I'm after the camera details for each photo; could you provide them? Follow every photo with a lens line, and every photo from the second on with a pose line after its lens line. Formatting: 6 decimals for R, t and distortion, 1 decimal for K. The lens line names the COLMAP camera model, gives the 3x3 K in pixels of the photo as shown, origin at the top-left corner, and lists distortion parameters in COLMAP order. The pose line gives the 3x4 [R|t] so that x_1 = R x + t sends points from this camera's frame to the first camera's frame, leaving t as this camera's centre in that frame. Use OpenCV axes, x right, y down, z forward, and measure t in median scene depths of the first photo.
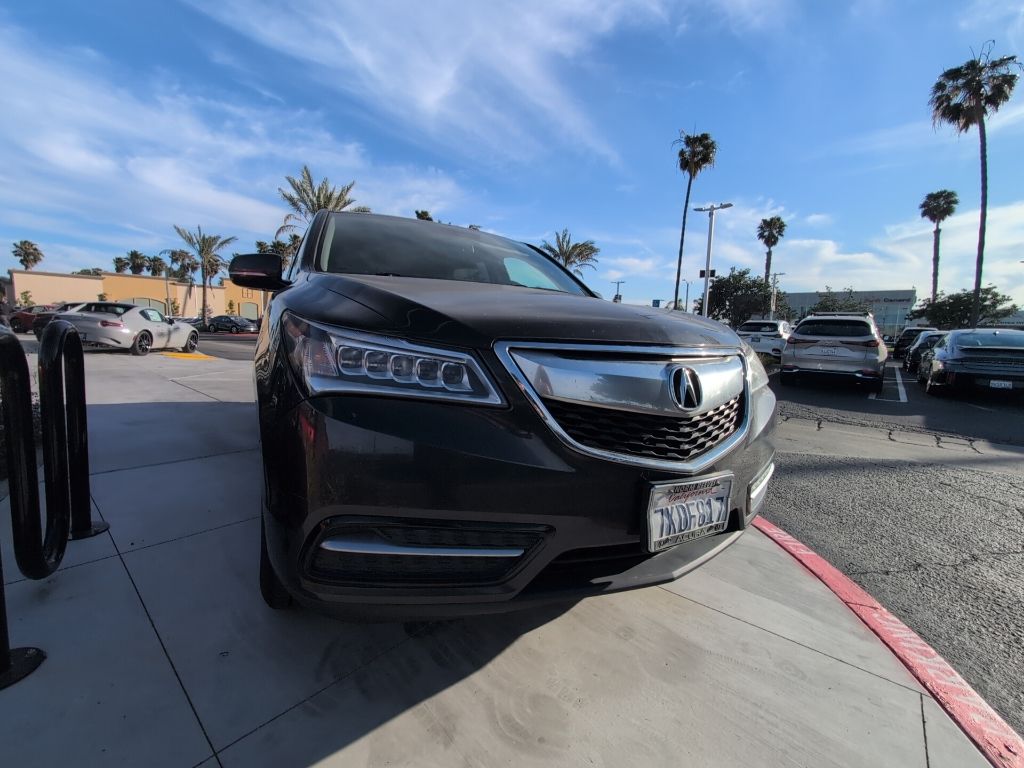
lens RADIAL K [[434.7, 0, 514.6], [0, 434.7, 382.7], [0, 0, 1]] dist [-0.001941, 0.000800]
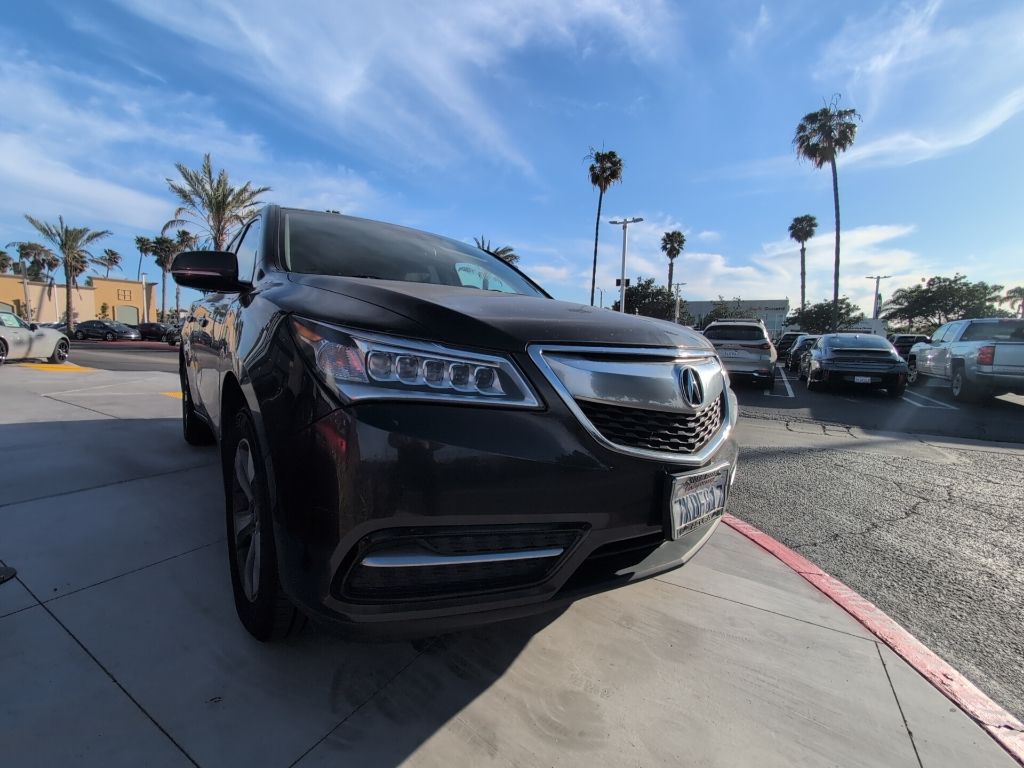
lens RADIAL K [[434.7, 0, 514.6], [0, 434.7, 382.7], [0, 0, 1]] dist [-0.001941, 0.000800]
pose [[0.983377, -0.023004, 0.180111, -0.122610], [0.025335, 0.999622, -0.010652, 0.001499], [-0.179798, 0.015038, 0.983589, 0.004582]]
